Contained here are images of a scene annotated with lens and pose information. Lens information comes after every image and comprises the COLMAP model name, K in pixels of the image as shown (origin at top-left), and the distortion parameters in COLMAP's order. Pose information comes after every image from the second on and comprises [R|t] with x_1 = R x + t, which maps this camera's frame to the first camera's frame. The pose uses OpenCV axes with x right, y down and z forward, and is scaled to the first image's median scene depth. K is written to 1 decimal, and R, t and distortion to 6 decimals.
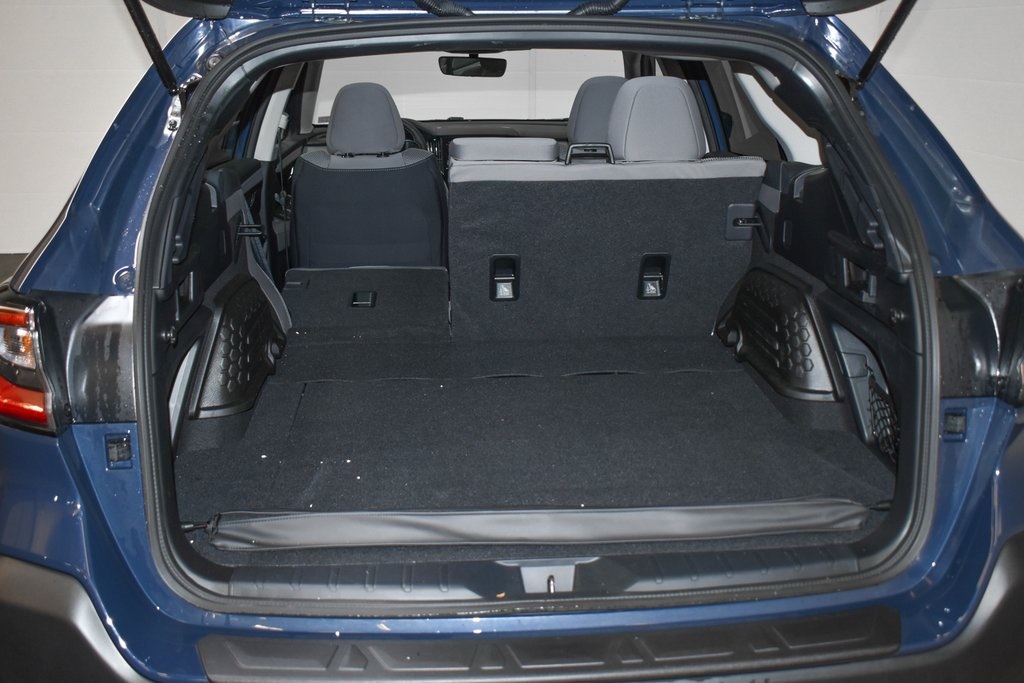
lens RADIAL K [[1060.7, 0, 514.2], [0, 1060.7, 341.0], [0, 0, 1]] dist [-0.020165, 0.000000]
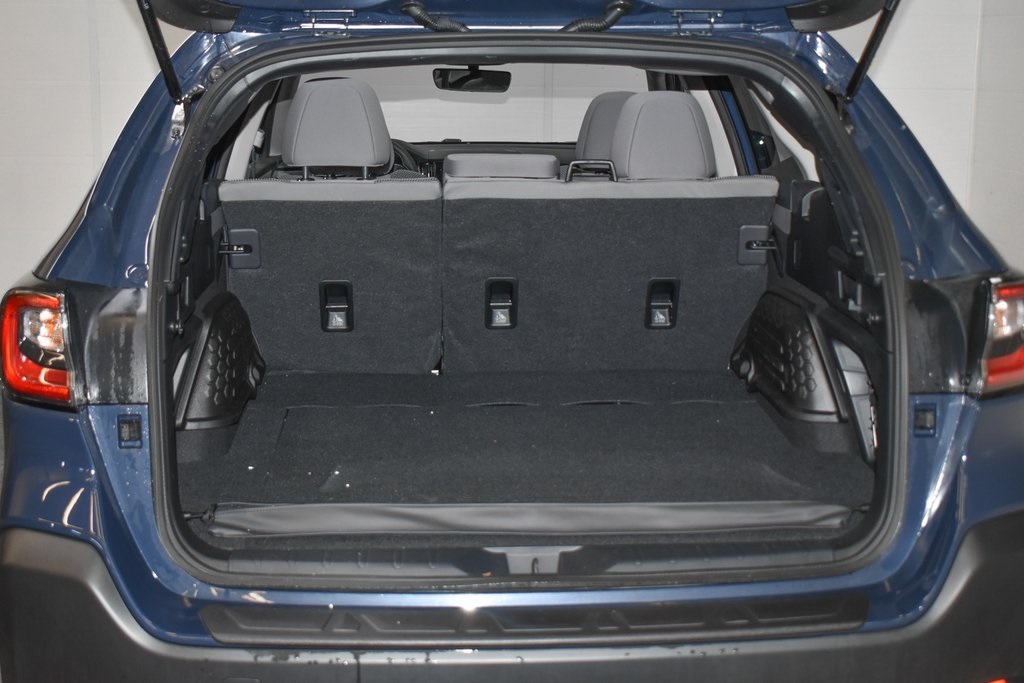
lens RADIAL K [[1510.2, 0, 510.7], [0, 1510.2, 341.4], [0, 0, 1]] dist [0.004421, 0.000000]
pose [[0.999832, 0.008911, -0.016047, 0.028507], [-0.010202, 0.996557, -0.082285, 0.113418], [0.015259, 0.082435, 0.996480, -0.436602]]
